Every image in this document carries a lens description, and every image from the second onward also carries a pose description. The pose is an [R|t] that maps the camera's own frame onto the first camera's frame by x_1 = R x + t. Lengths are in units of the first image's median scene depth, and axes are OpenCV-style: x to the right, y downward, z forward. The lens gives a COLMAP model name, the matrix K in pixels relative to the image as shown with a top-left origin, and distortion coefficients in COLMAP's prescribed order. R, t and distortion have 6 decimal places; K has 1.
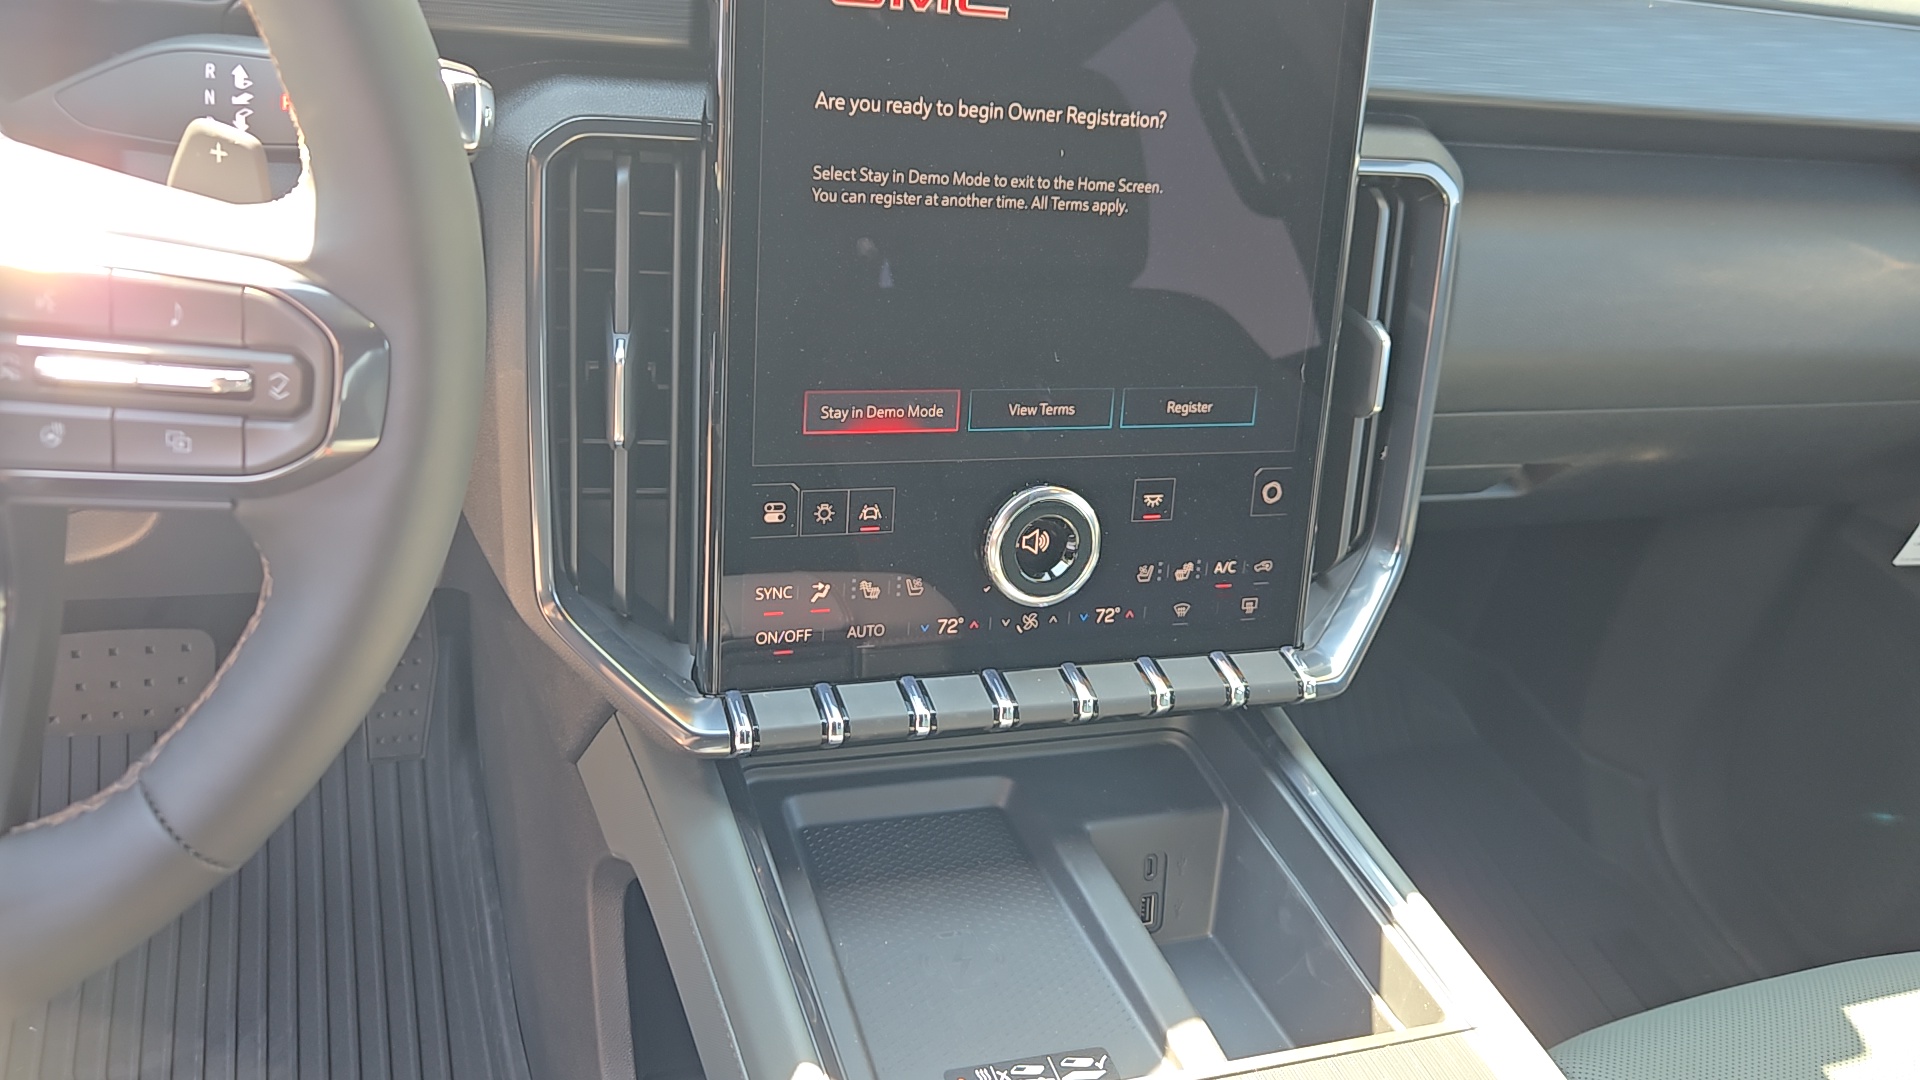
lens RADIAL K [[1606.0, 0, 951.4], [0, 1606.0, 521.5], [0, 0, 1]] dist [0.009006, -0.015936]
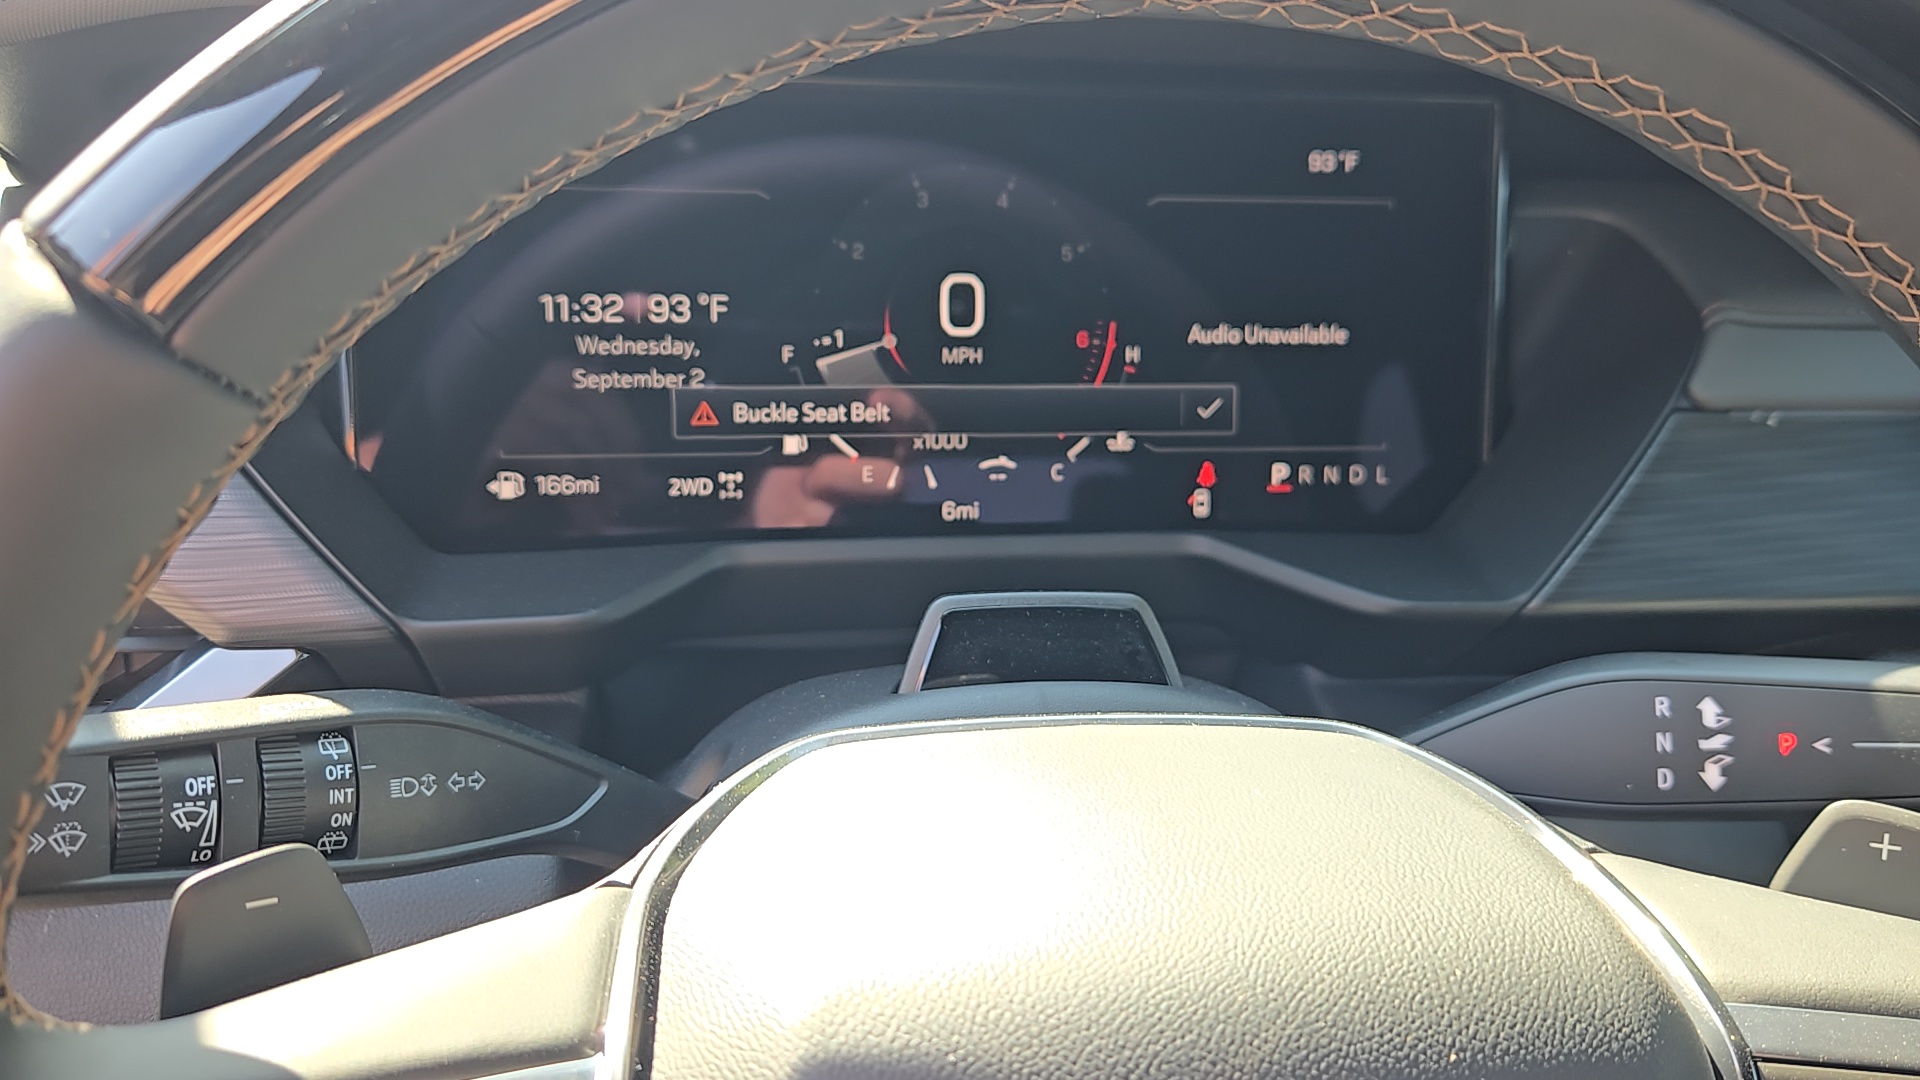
lens RADIAL K [[1606.0, 0, 972.6], [0, 1606.0, 541.5], [0, 0, 1]] dist [0.009006, -0.015936]
pose [[0.977128, -0.082558, -0.195970, -0.454347], [0.026052, 0.961095, -0.274988, -0.117363], [0.211048, 0.263594, 0.941264, 0.166976]]
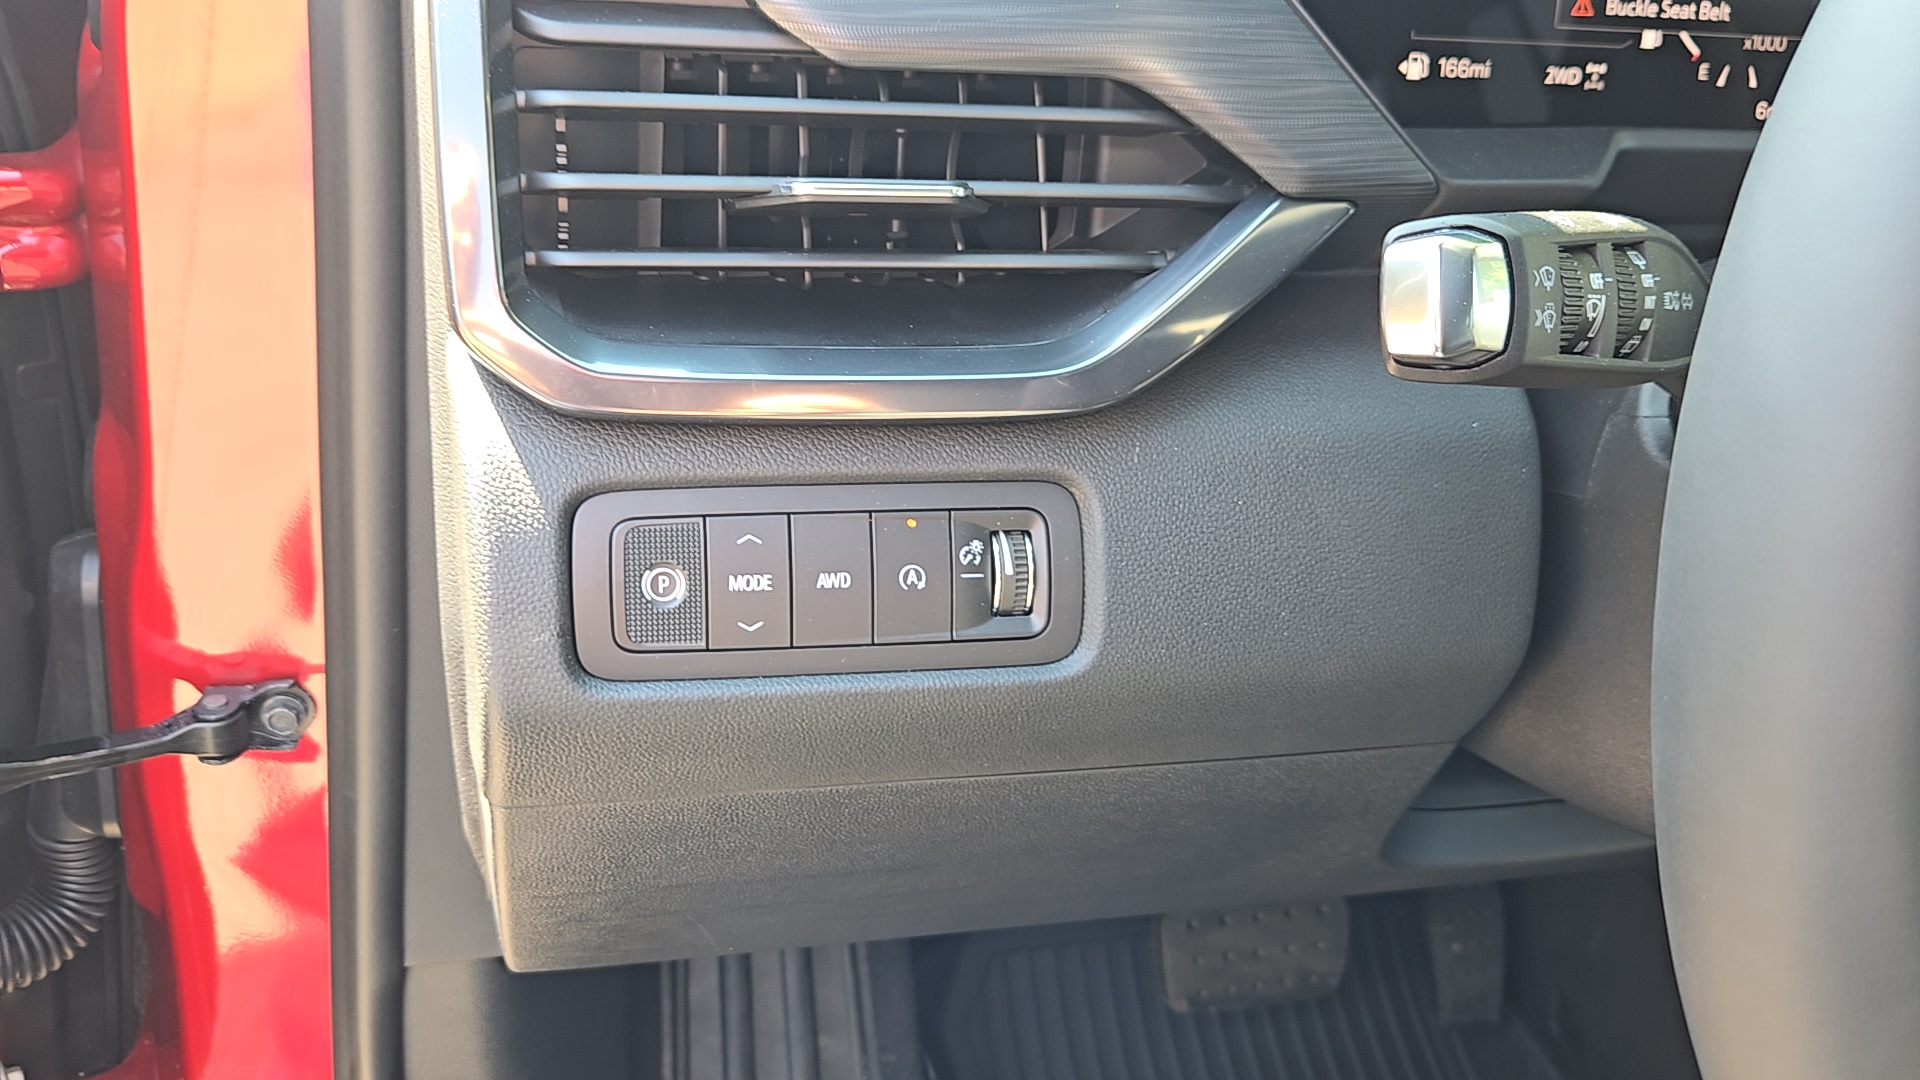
lens RADIAL K [[1606.0, 0, 976.3], [0, 1606.0, 512.6], [0, 0, 1]] dist [0.009006, -0.015936]
pose [[0.994526, -0.049467, -0.092035, -0.894503], [0.037418, 0.991026, -0.128324, -0.055110], [0.097557, 0.124178, 0.987453, 0.066264]]
